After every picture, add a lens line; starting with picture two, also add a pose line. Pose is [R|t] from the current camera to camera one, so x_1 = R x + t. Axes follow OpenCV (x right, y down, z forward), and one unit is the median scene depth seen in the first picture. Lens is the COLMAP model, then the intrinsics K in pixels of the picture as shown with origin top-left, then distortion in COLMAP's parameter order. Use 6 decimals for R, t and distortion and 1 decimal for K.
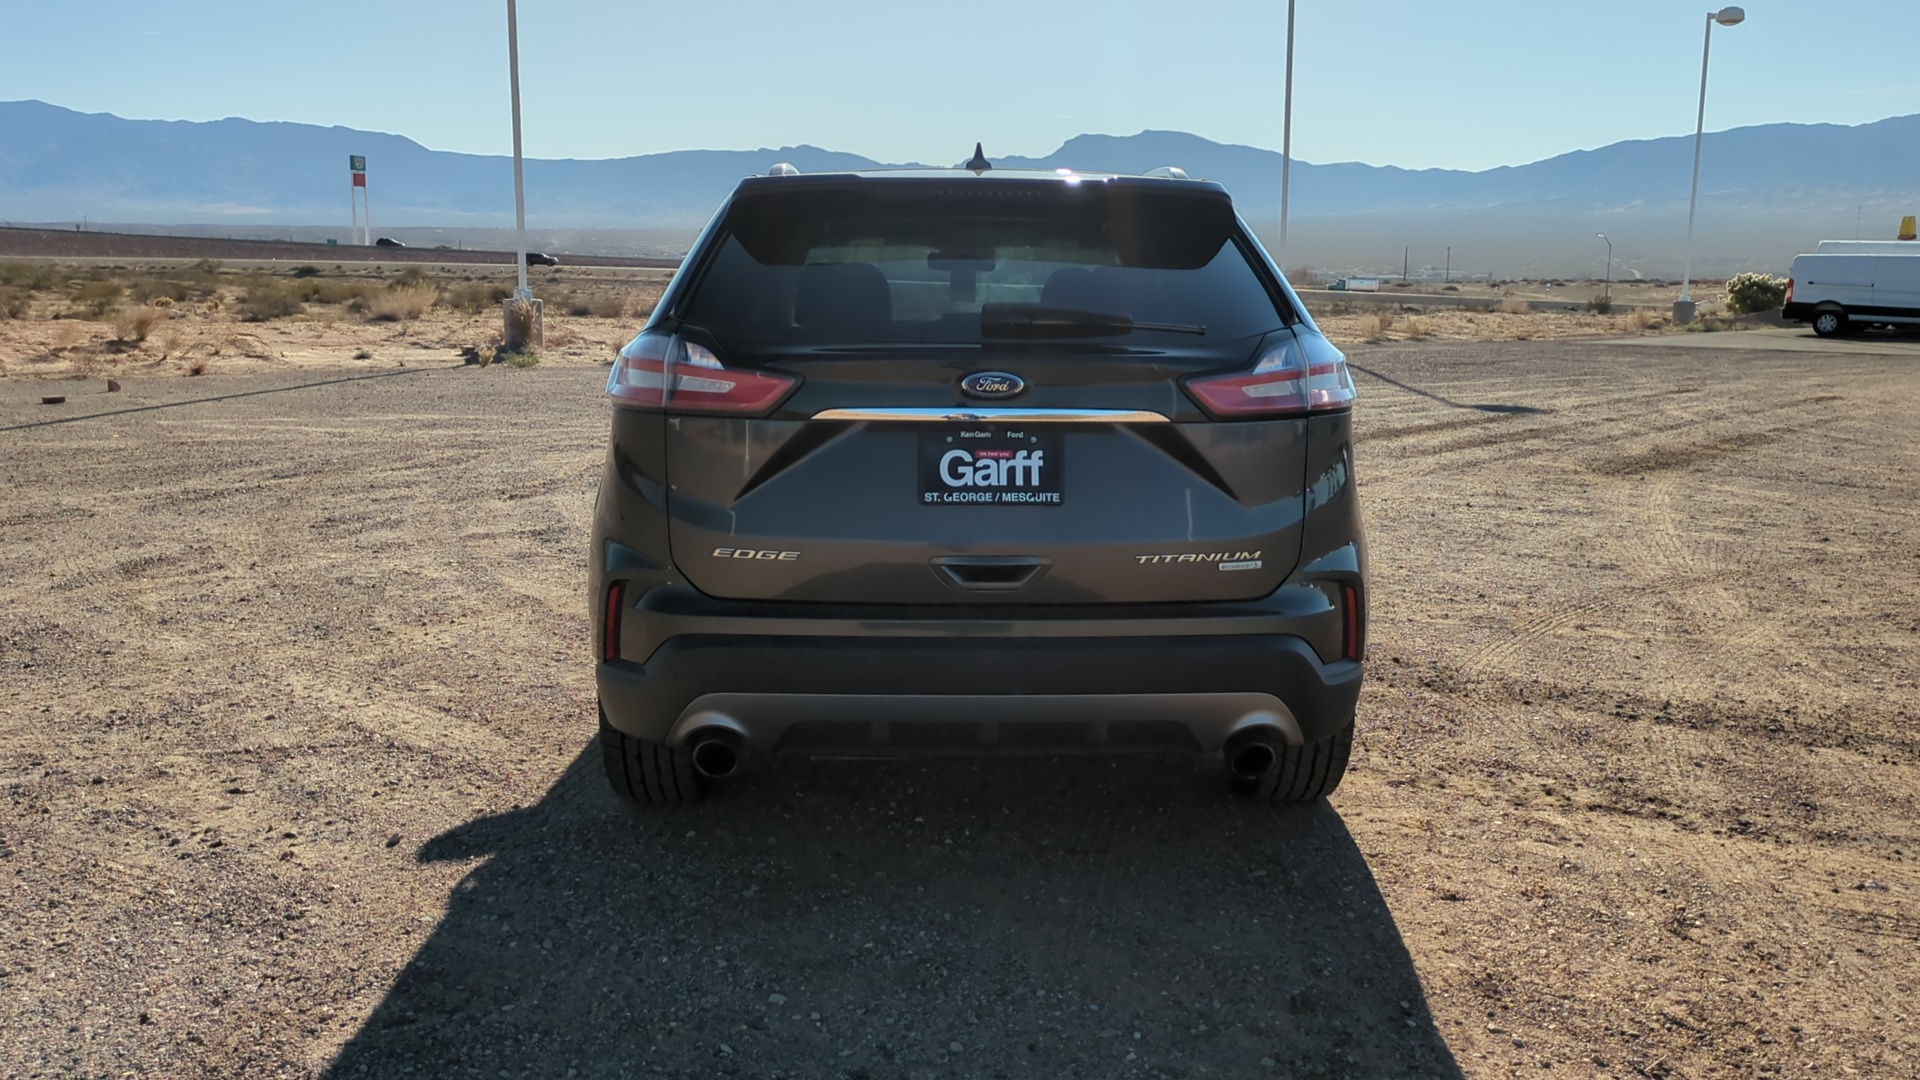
lens RADIAL K [[1657.9, 0, 978.4], [0, 1657.9, 526.0], [0, 0, 1]] dist [0.056996, -0.071866]
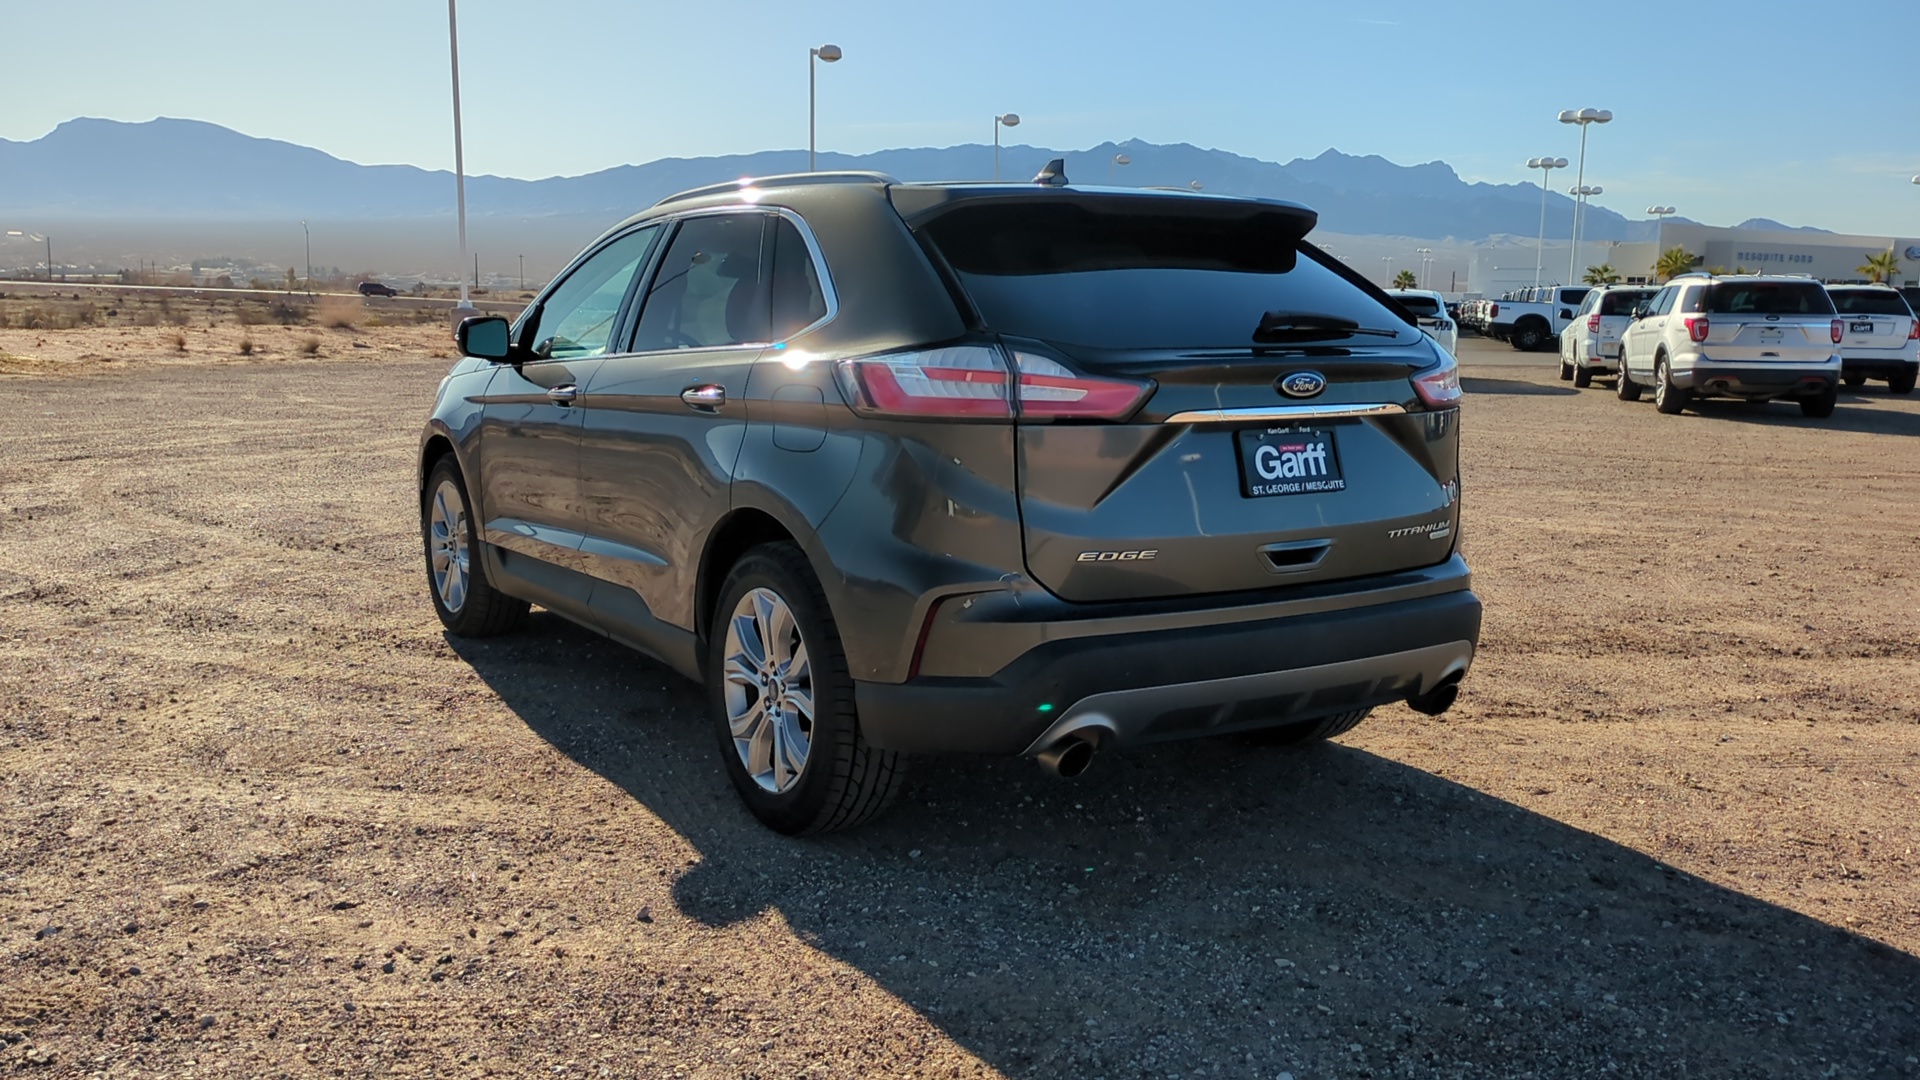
lens RADIAL K [[1657.9, 0, 969.6], [0, 1657.9, 525.8], [0, 0, 1]] dist [0.056996, -0.071866]
pose [[0.856809, -0.069541, 0.510923, -0.698837], [0.071903, 0.997296, 0.015159, -0.022458], [-0.510596, 0.023749, 0.859493, 0.151048]]
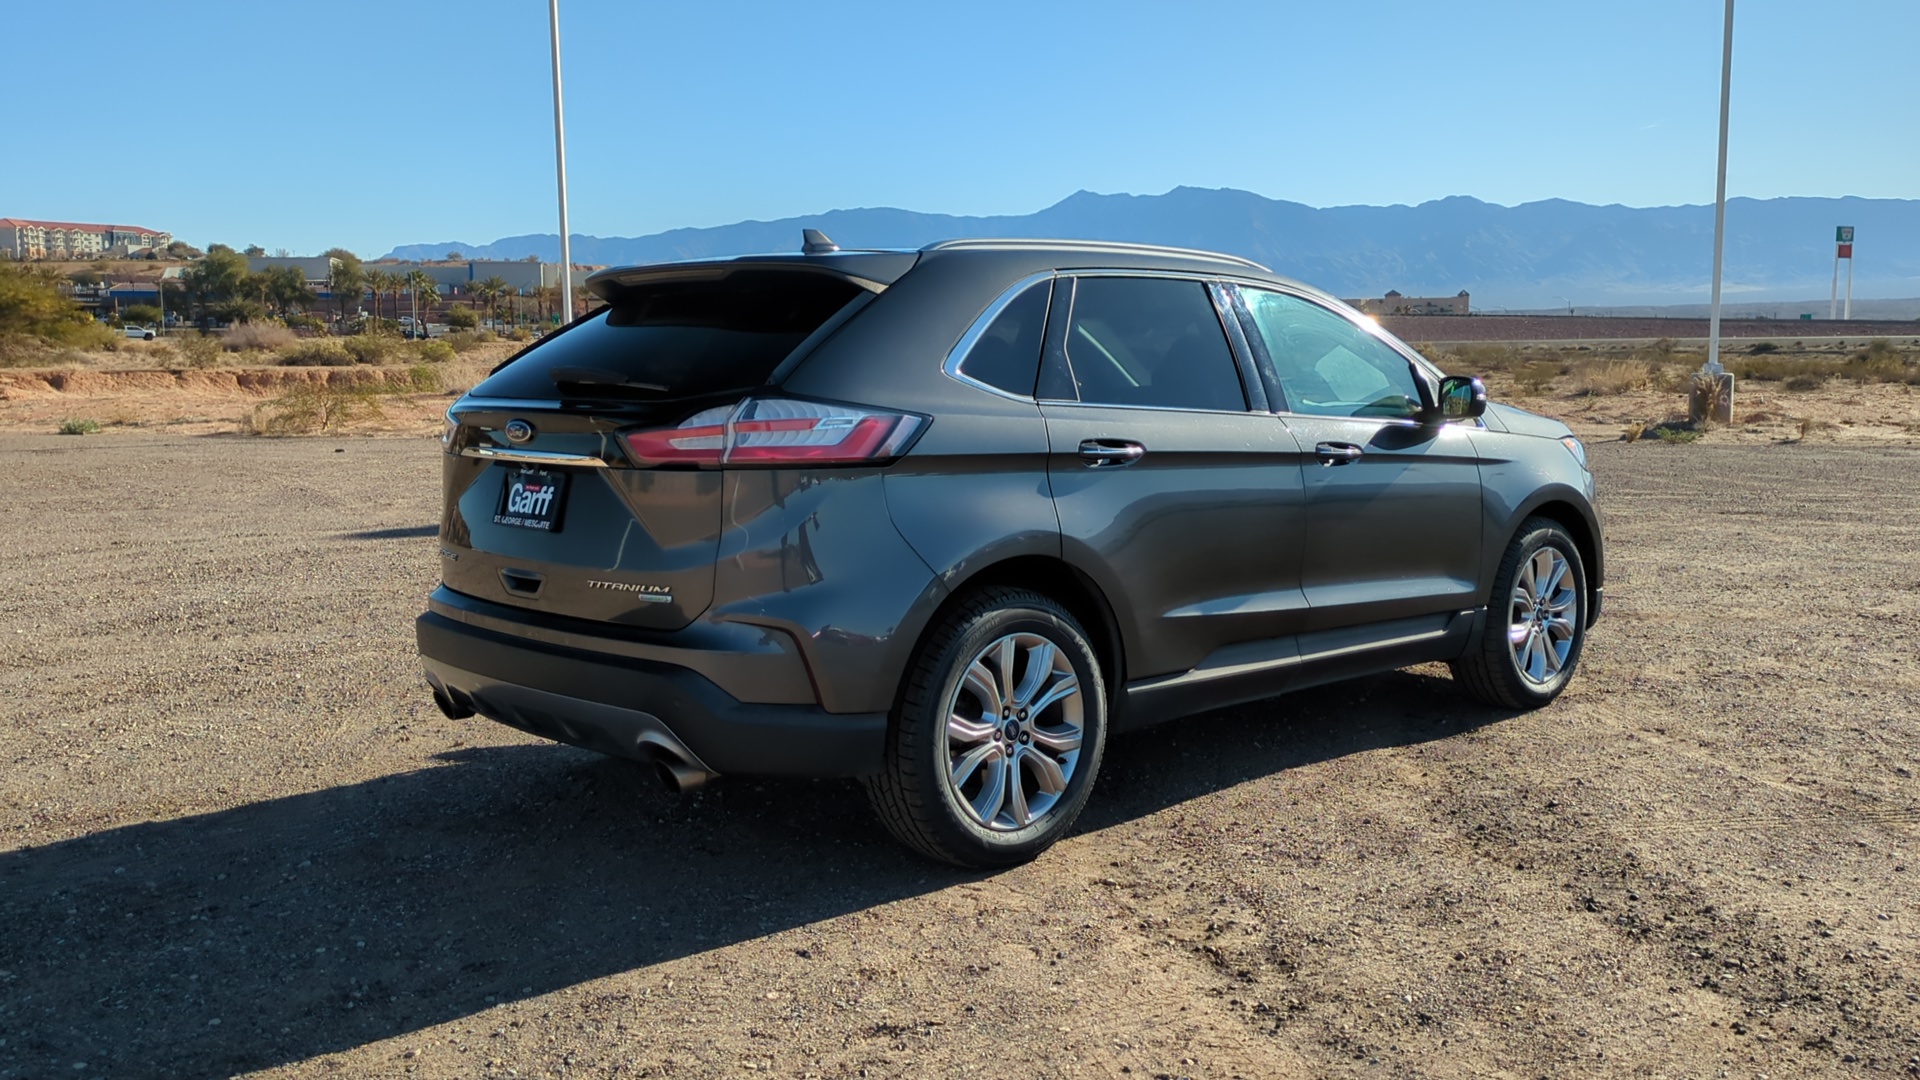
lens RADIAL K [[1657.9, 0, 966.9], [0, 1657.9, 549.6], [0, 0, 1]] dist [0.056996, -0.071866]
pose [[0.666083, 0.072551, -0.742341, 1.079947], [-0.096531, 0.995273, 0.010656, -0.039408], [0.739605, 0.064562, 0.669938, 0.387864]]
